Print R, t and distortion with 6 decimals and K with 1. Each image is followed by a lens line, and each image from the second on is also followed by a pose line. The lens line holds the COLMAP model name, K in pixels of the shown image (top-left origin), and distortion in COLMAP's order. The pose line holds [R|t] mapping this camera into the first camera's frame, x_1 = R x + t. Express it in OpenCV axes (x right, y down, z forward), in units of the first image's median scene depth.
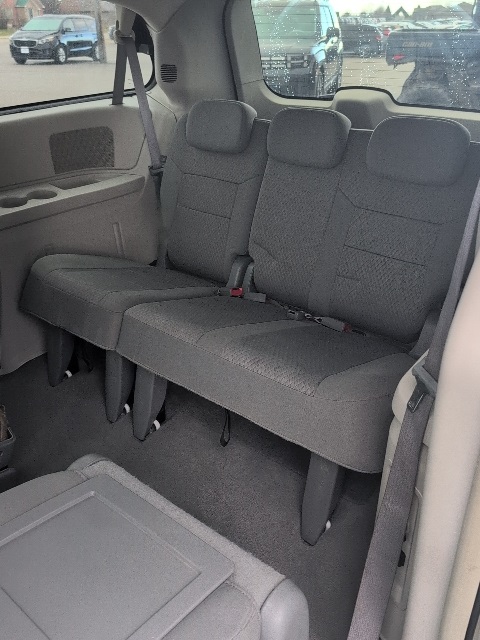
lens RADIAL K [[534.3, 0, 244.9], [0, 534.3, 321.2], [0, 0, 1]] dist [0.018540, -0.009572]
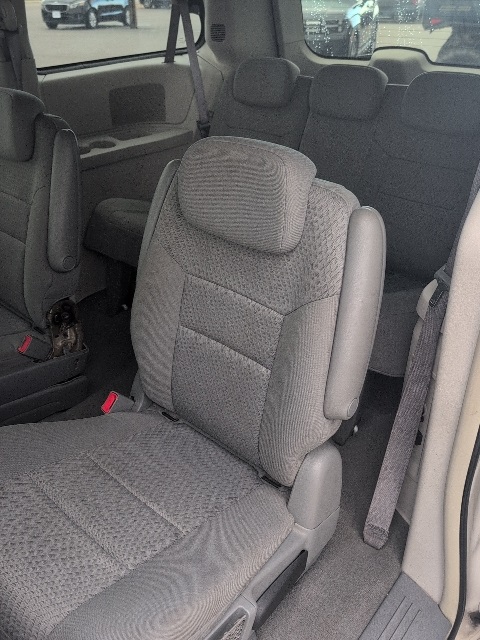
lens RADIAL K [[534.3, 0, 244.9], [0, 534.3, 321.2], [0, 0, 1]] dist [0.018540, -0.009572]
pose [[0.998763, 0.026285, -0.042212, -0.025876], [-0.024147, 0.998438, 0.050385, 0.057975], [0.043470, -0.049303, 0.997837, -0.097383]]
